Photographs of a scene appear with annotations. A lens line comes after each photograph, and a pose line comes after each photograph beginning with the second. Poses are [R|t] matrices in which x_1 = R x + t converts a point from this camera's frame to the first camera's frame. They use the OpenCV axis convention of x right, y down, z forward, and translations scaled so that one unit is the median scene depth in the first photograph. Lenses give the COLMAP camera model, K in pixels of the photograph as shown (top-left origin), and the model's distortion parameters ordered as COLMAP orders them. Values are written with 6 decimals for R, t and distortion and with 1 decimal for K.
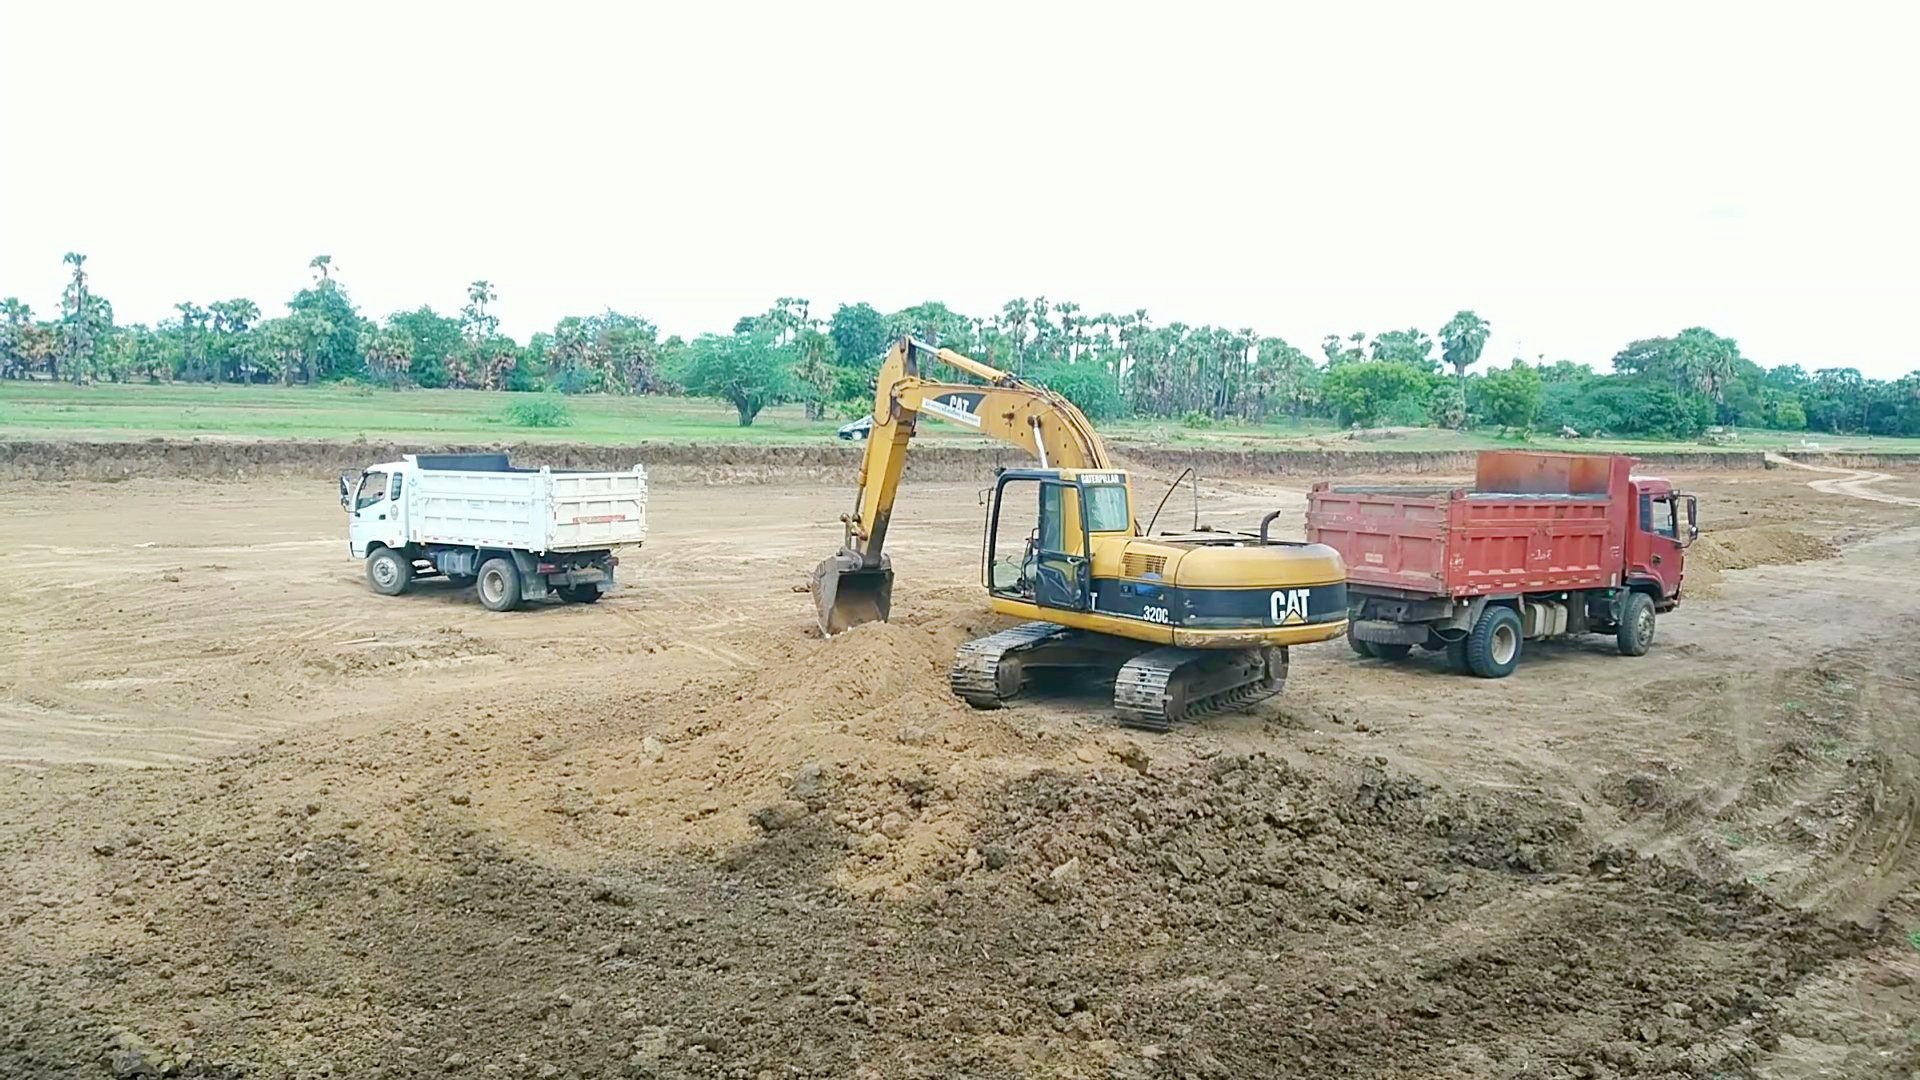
lens RADIAL K [[1470.3, 0, 963.5], [0, 1470.3, 540.6], [0, 0, 1]] dist [0.065103, -0.125111]
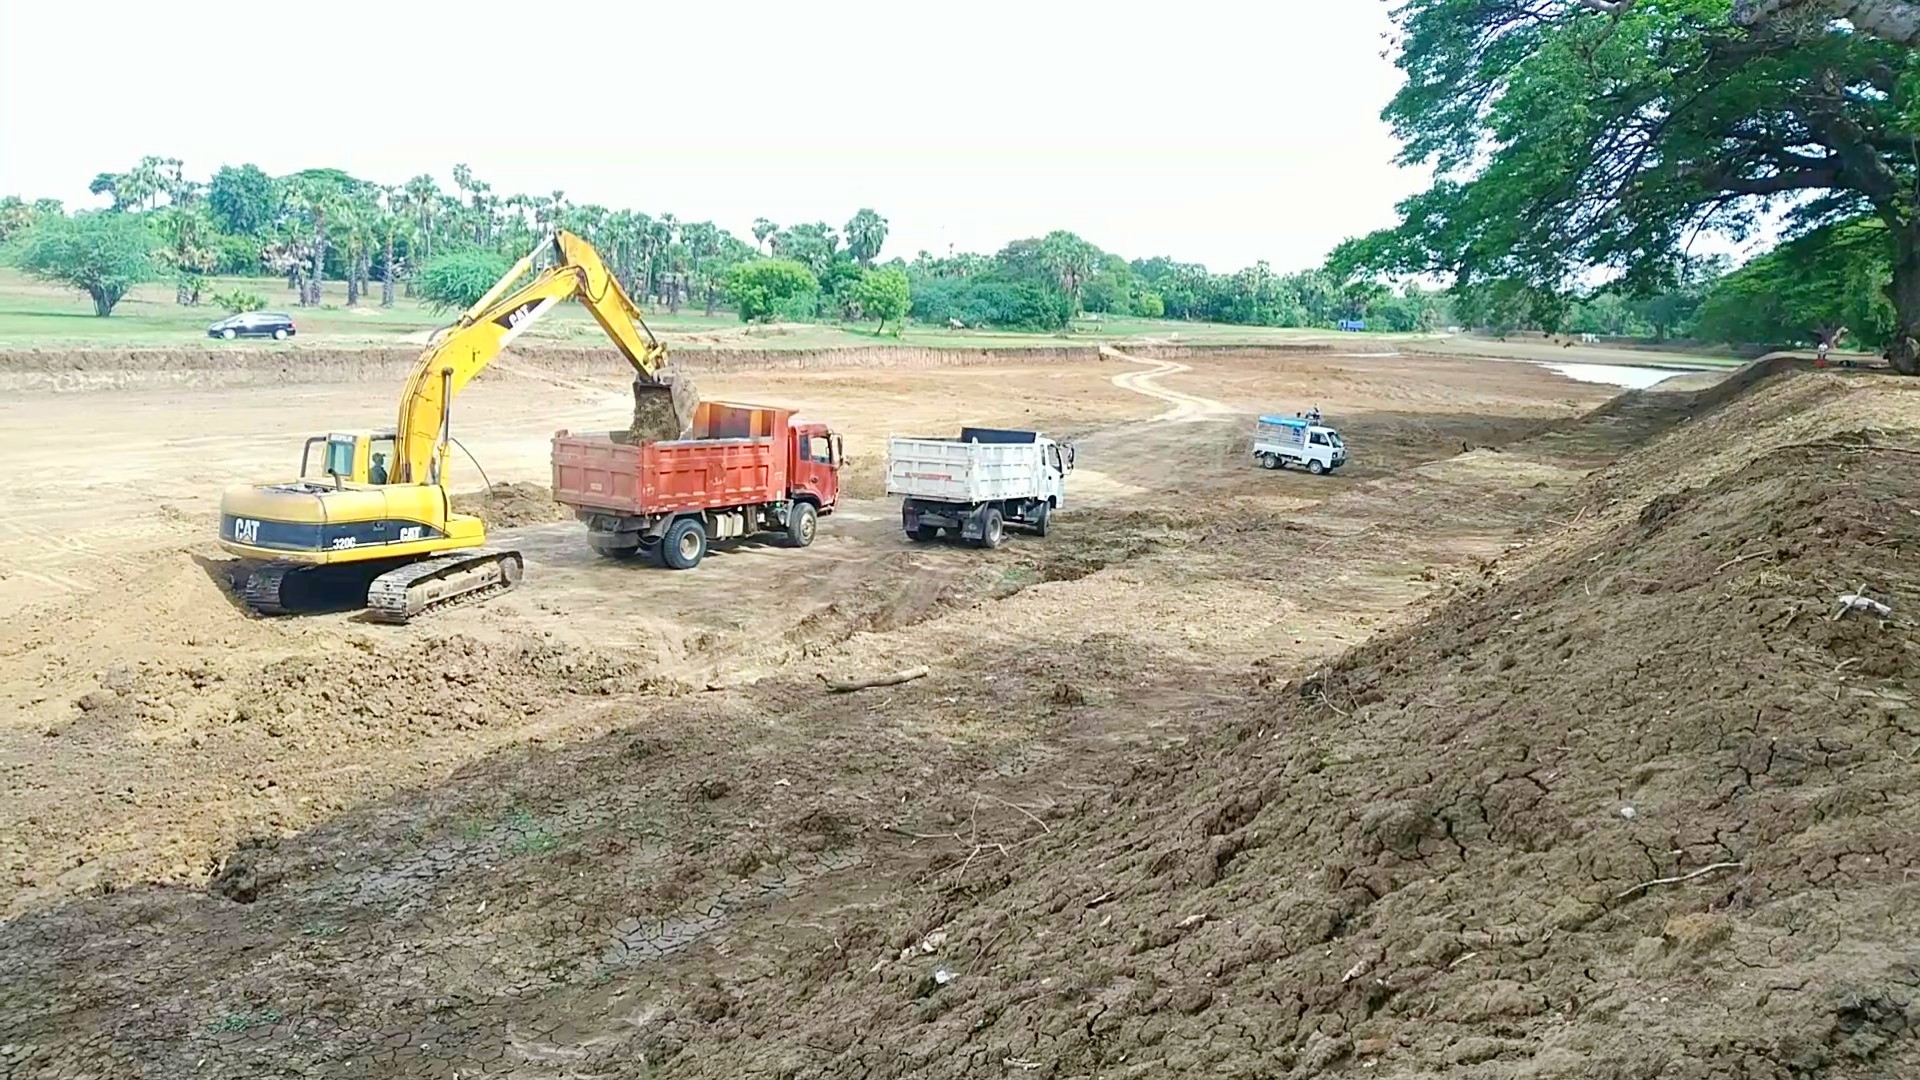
lens RADIAL K [[1470.3, 0, 963.5], [0, 1470.3, 540.6], [0, 0, 1]] dist [0.065103, -0.125111]
pose [[0.933208, -0.041870, 0.356889, 0.034576], [0.011560, 0.996173, 0.086641, -0.018688], [-0.359151, -0.076729, 0.930120, -0.141406]]
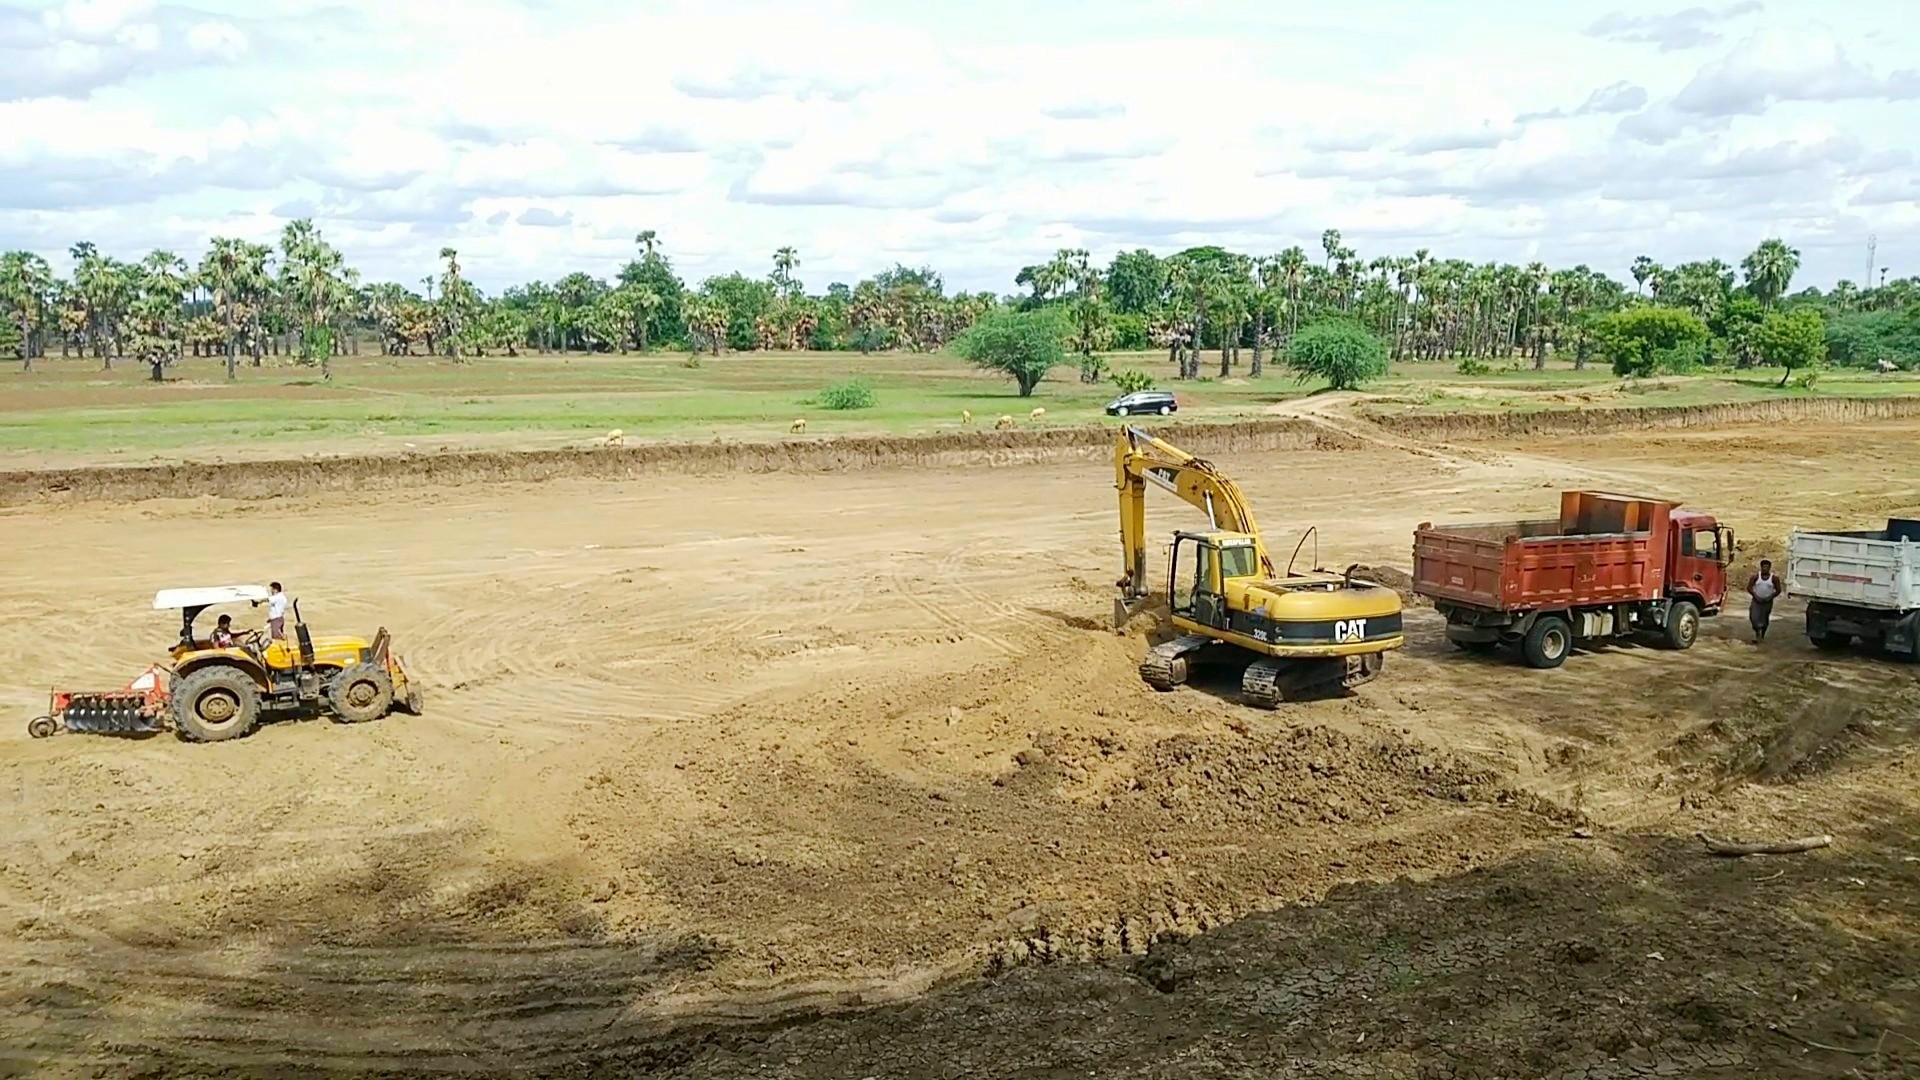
lens RADIAL K [[1470.3, 0, 963.5], [0, 1470.3, 540.6], [0, 0, 1]] dist [0.065103, -0.125111]
pose [[0.981324, -0.004292, -0.192316, 0.029848], [0.013023, 0.998940, 0.044157, -0.032262], [0.191923, -0.045837, 0.980339, -0.156584]]
